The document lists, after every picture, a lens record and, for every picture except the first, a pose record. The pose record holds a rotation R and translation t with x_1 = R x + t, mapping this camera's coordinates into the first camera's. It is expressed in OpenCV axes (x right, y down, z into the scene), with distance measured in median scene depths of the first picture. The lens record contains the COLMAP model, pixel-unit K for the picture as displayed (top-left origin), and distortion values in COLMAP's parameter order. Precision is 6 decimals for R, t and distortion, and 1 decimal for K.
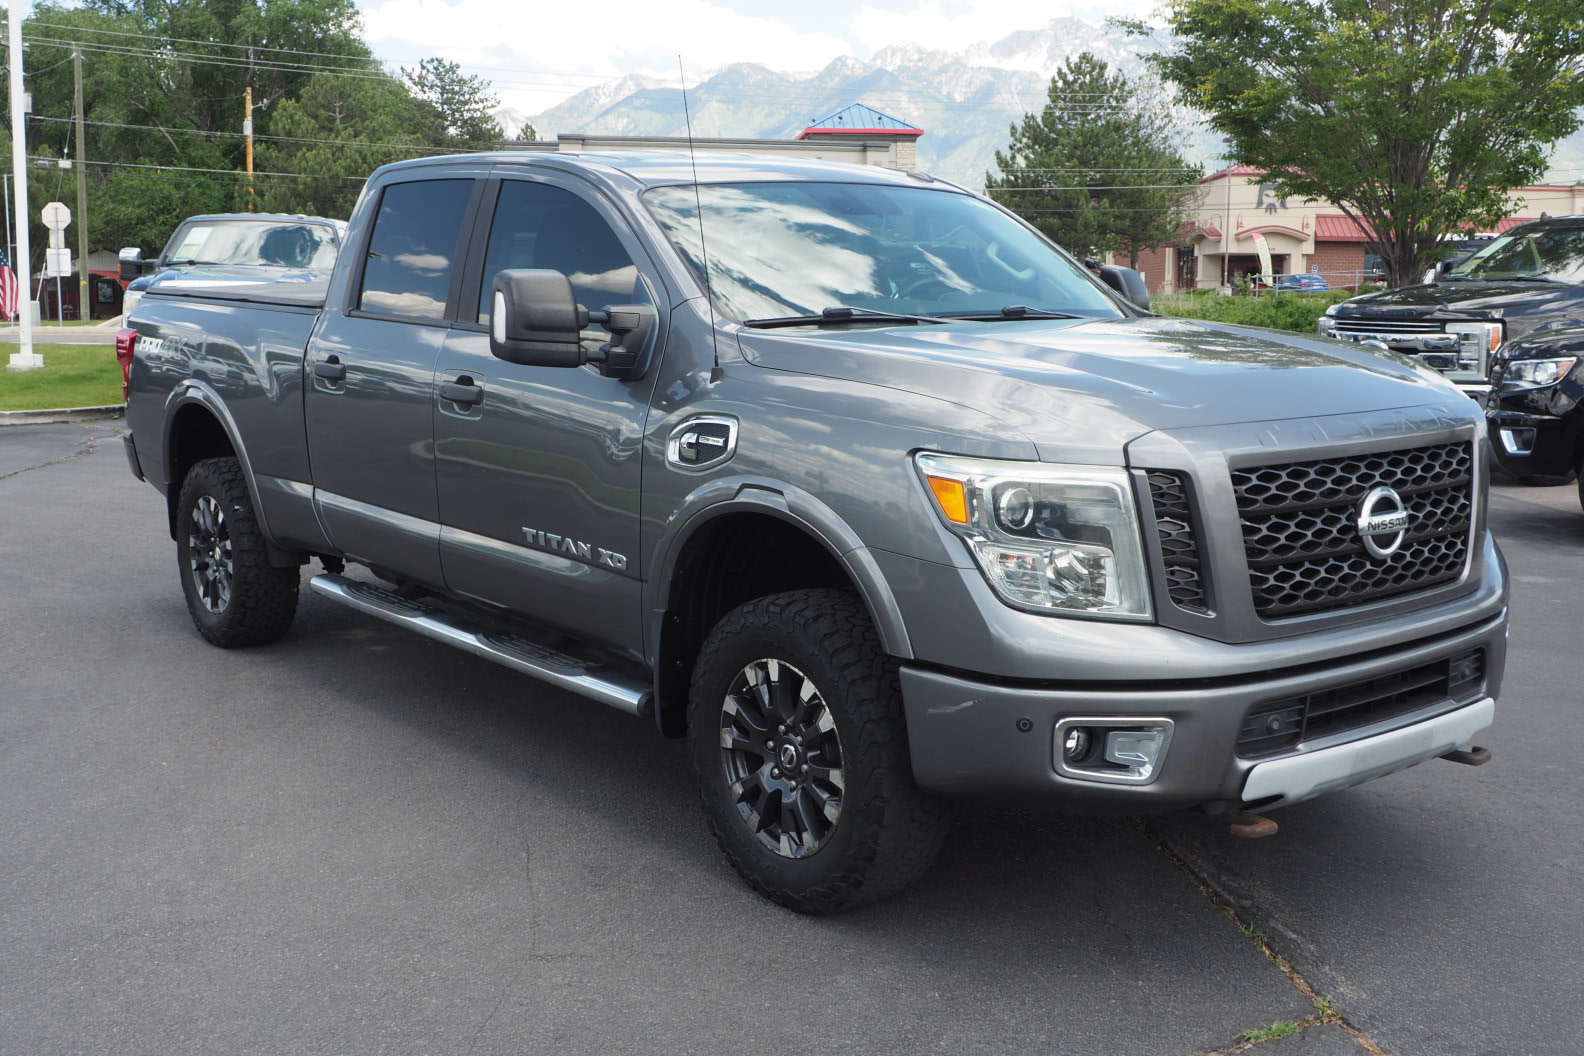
lens RADIAL K [[1756.2, 0, 792.2], [0, 1756.2, 494.4], [0, 0, 1]] dist [-0.015474, -0.014478]
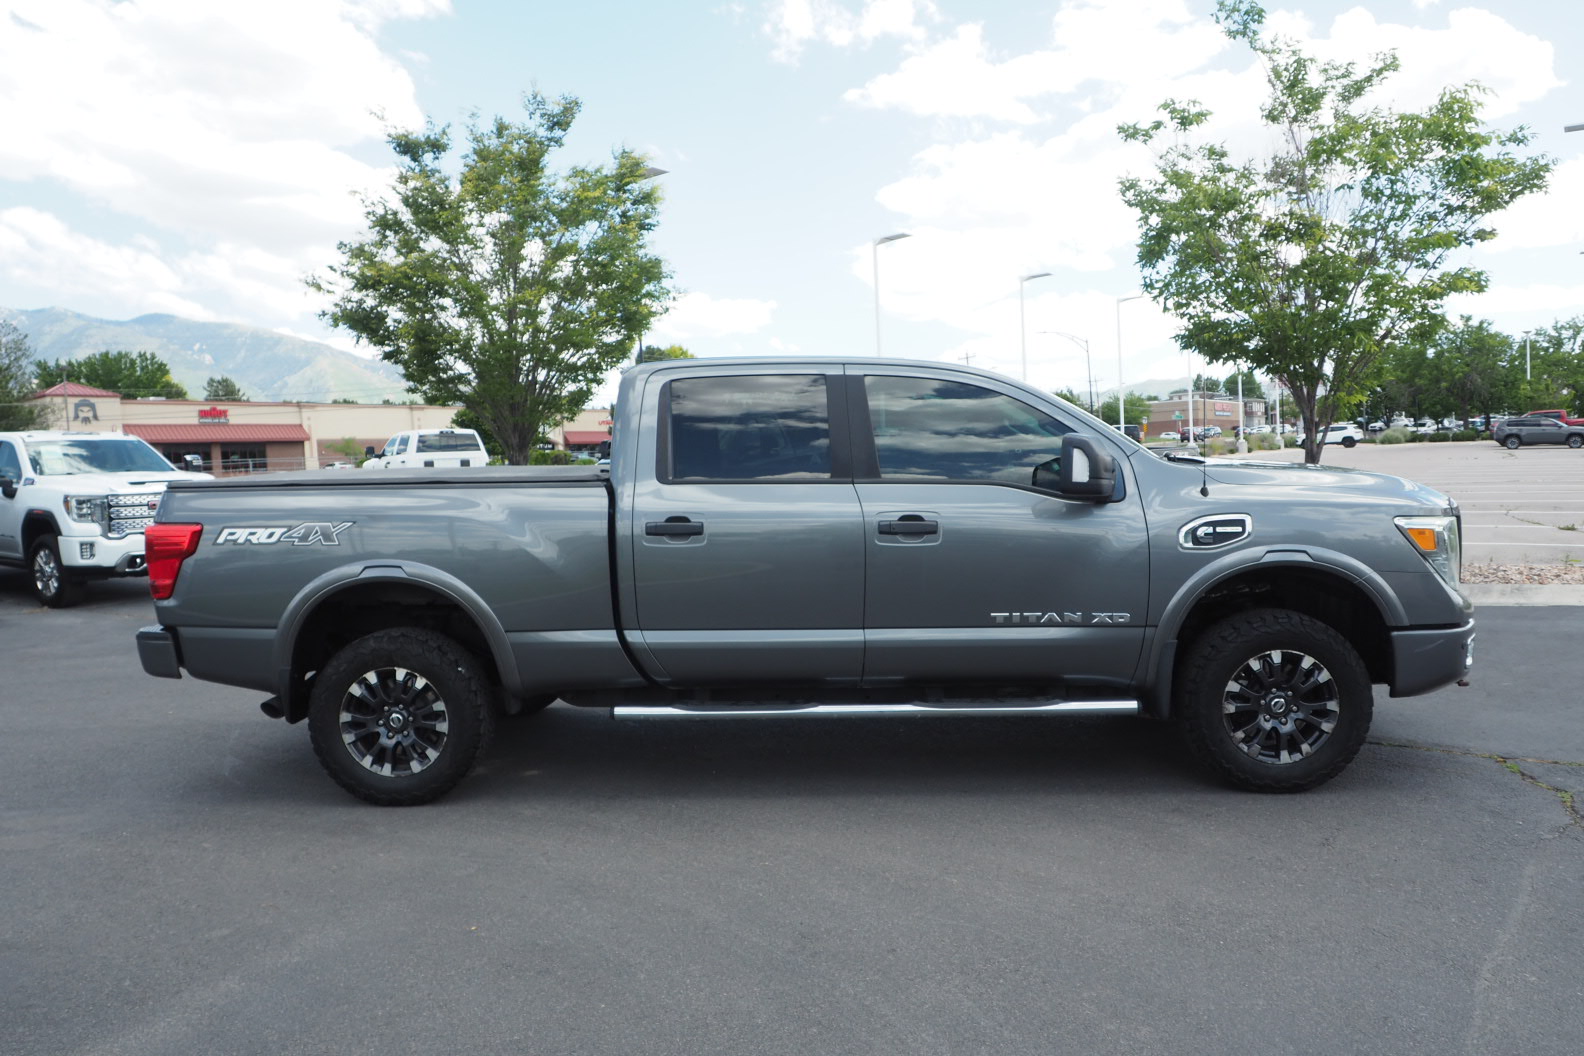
lens RADIAL K [[1169.7, 0, 792.8], [0, 1169.7, 513.0], [0, 0, 1]] dist [-0.009316, -0.003660]
pose [[0.665984, -0.068667, 0.742798, -1.125382], [0.129014, 0.991352, -0.024028, -0.071459], [-0.734725, 0.111833, 0.669084, 0.538403]]
